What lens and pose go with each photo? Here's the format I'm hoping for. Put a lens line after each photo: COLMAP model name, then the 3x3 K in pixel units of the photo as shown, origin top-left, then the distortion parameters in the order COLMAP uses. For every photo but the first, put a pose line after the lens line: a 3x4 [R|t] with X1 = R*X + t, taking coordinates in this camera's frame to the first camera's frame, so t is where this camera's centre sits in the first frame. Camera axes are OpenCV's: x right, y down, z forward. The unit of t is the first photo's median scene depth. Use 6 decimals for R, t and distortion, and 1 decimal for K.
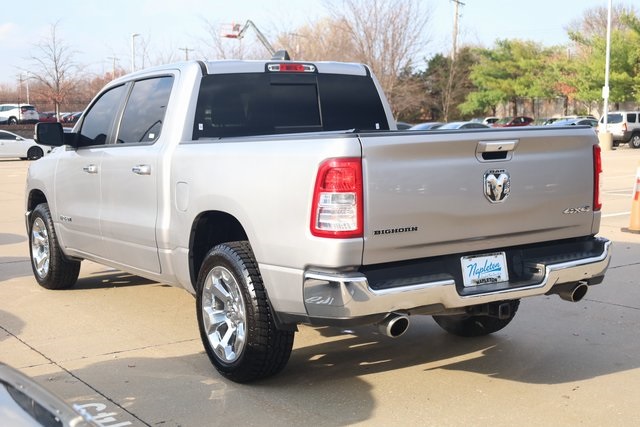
lens RADIAL K [[897.9, 0, 322.5], [0, 897.9, 212.6], [0, 0, 1]] dist [0.049441, 0.000000]
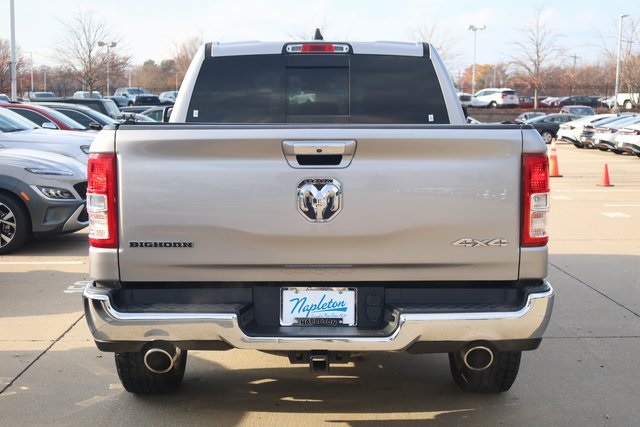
lens RADIAL K [[897.9, 0, 320.7], [0, 897.9, 217.8], [0, 0, 1]] dist [0.049441, 0.000000]
pose [[0.842144, 0.086004, -0.532350, 0.528514], [-0.074137, 0.996291, 0.043677, -0.042232], [0.534132, 0.002685, 0.845397, 0.314957]]
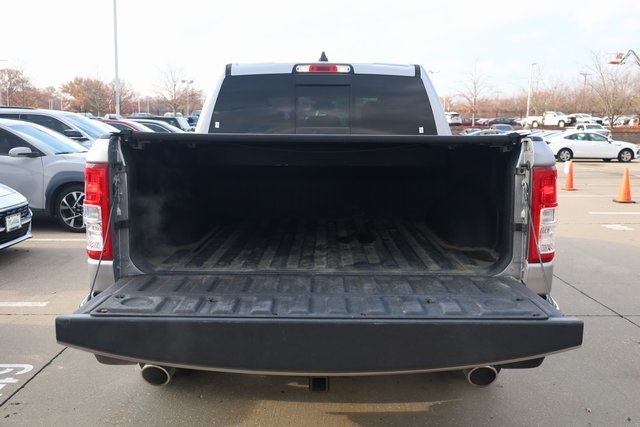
lens RADIAL K [[587.3, 0, 320.1], [0, 587.3, 212.5], [0, 0, 1]] dist [0.009142, 0.000000]
pose [[0.833868, 0.107069, -0.541481, 0.396179], [-0.081520, 0.994137, 0.071035, -0.056741], [0.545912, -0.015093, 0.837707, 0.530286]]
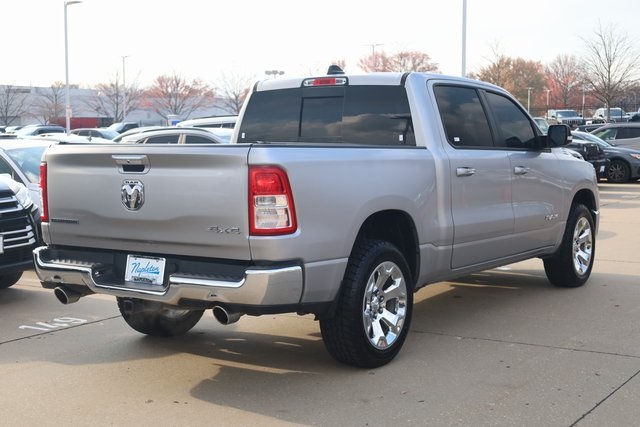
lens RADIAL K [[955.8, 0, 317.9], [0, 955.8, 213.6], [0, 0, 1]] dist [0.022845, 0.000000]
pose [[0.388519, 0.097659, -0.916251, 1.213087], [-0.092109, 0.993503, 0.066836, -0.095033], [0.916825, 0.058428, 0.394990, 0.653060]]
